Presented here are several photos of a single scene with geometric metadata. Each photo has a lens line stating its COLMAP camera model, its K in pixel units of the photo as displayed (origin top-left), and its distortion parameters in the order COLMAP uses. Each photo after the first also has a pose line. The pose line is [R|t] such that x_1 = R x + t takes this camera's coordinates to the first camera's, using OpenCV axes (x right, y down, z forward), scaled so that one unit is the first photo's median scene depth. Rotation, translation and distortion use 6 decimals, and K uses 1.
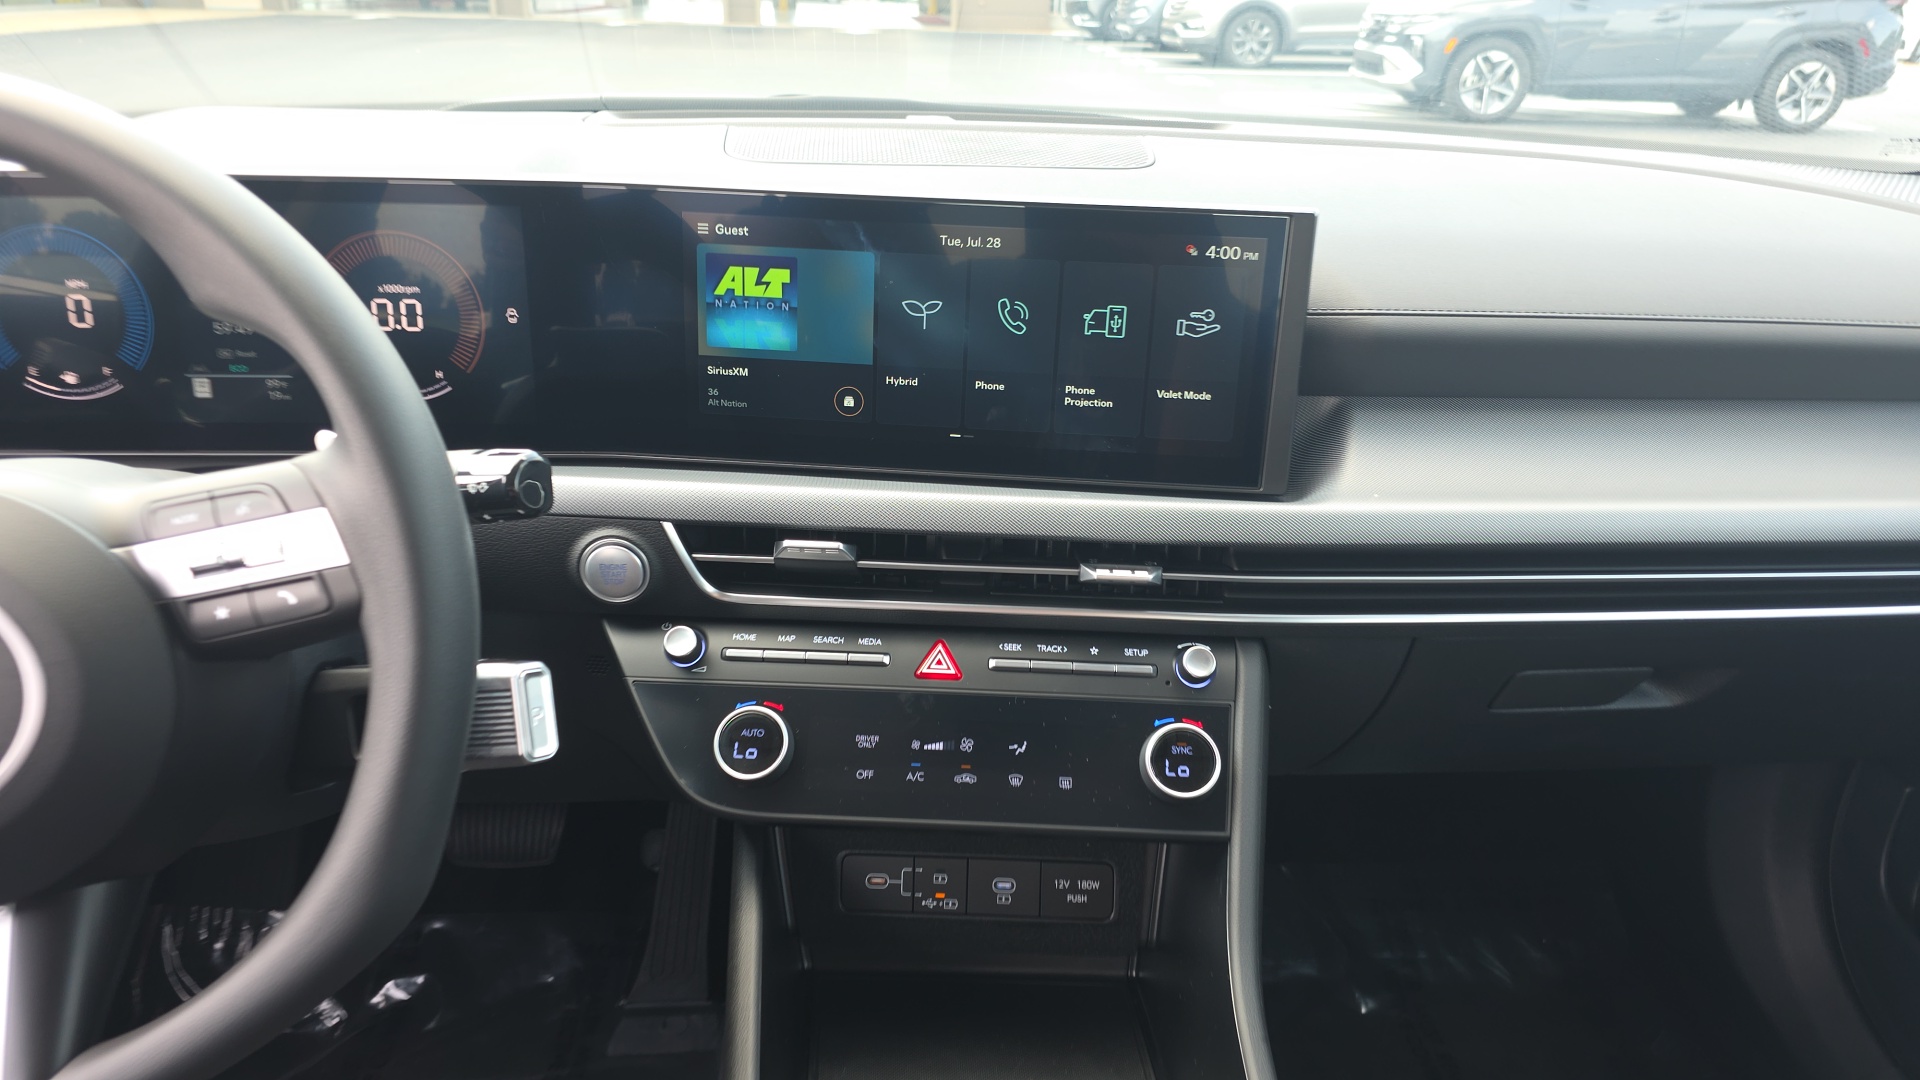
lens RADIAL K [[1297.7, 0, 966.1], [0, 1297.7, 558.4], [0, 0, 1]] dist [0.058907, -0.069951]
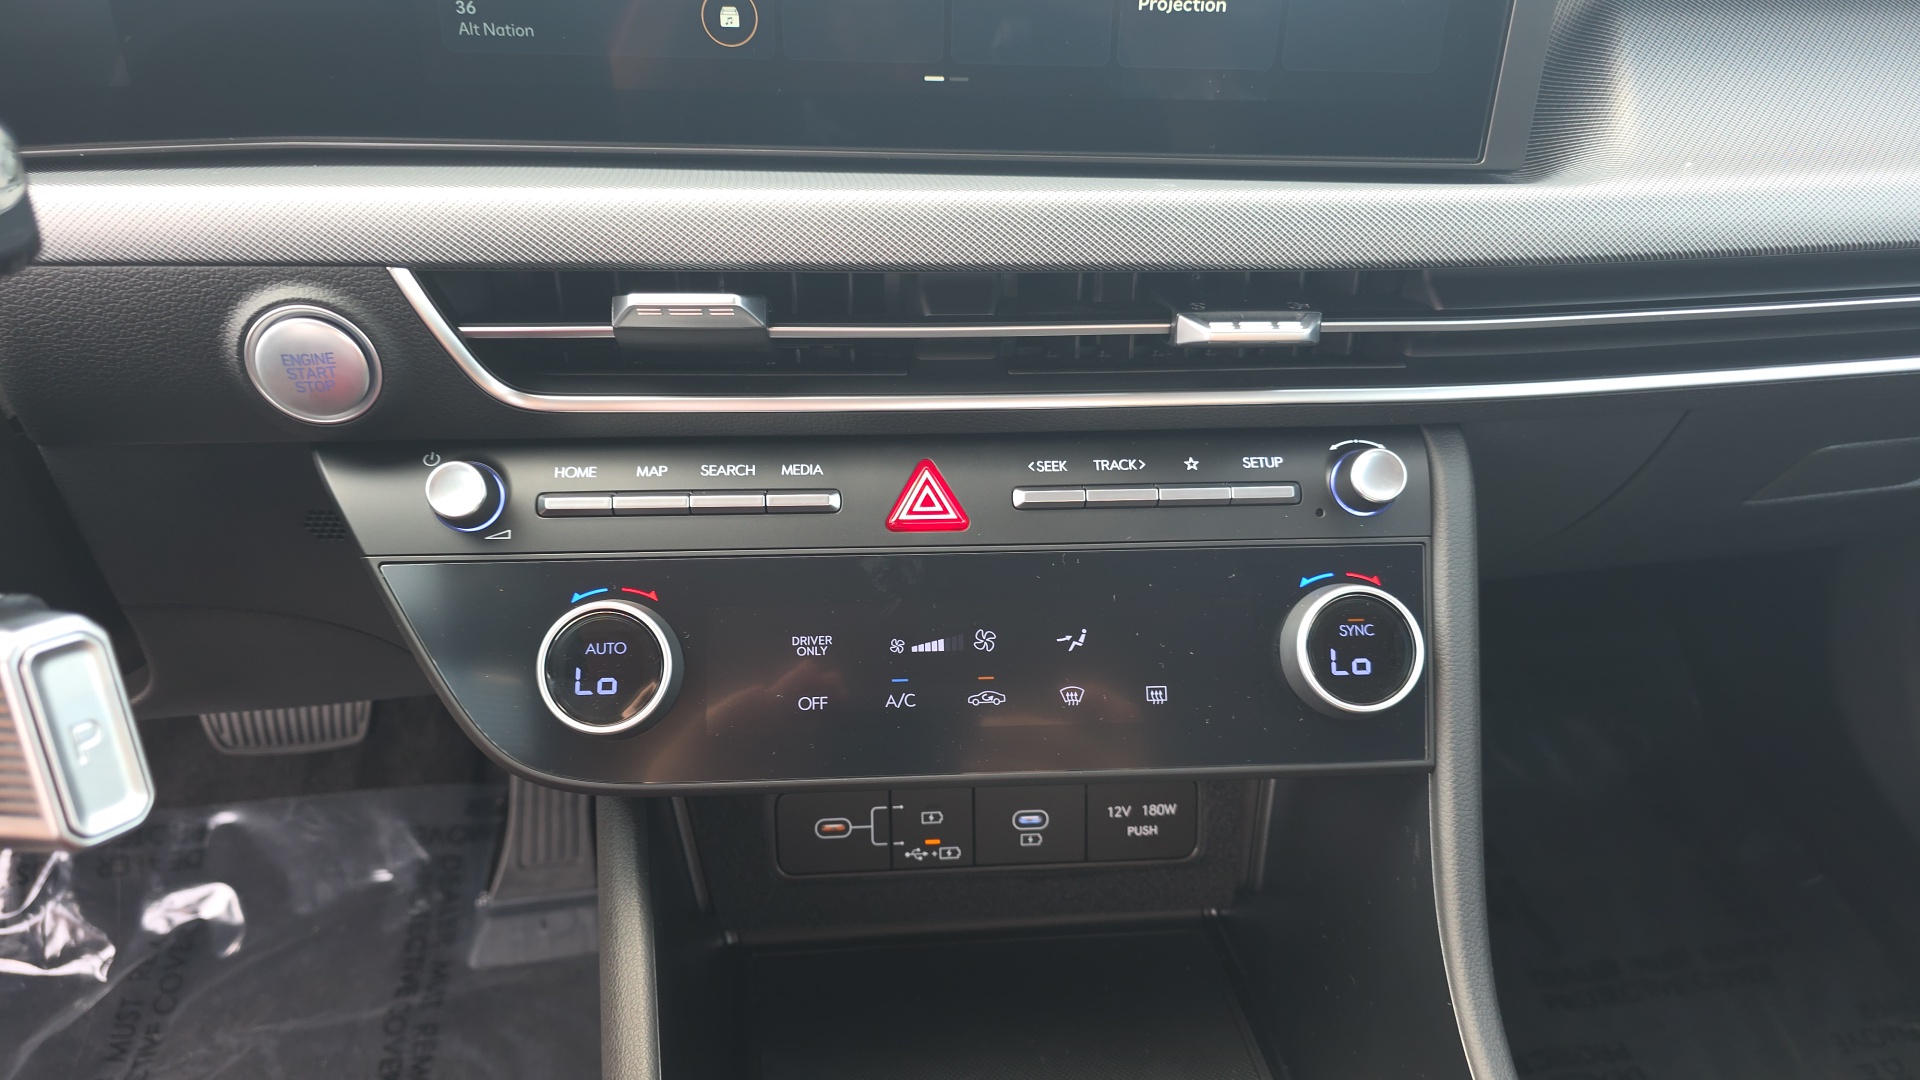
lens RADIAL K [[1313.9, 0, 960.2], [0, 1313.9, 549.9], [0, 0, 1]] dist [0.052459, -0.058725]
pose [[0.995331, -0.060209, 0.075445, -0.051736], [0.043921, 0.978513, 0.201454, -0.014310], [-0.085954, -0.197200, 0.976588, 0.433039]]
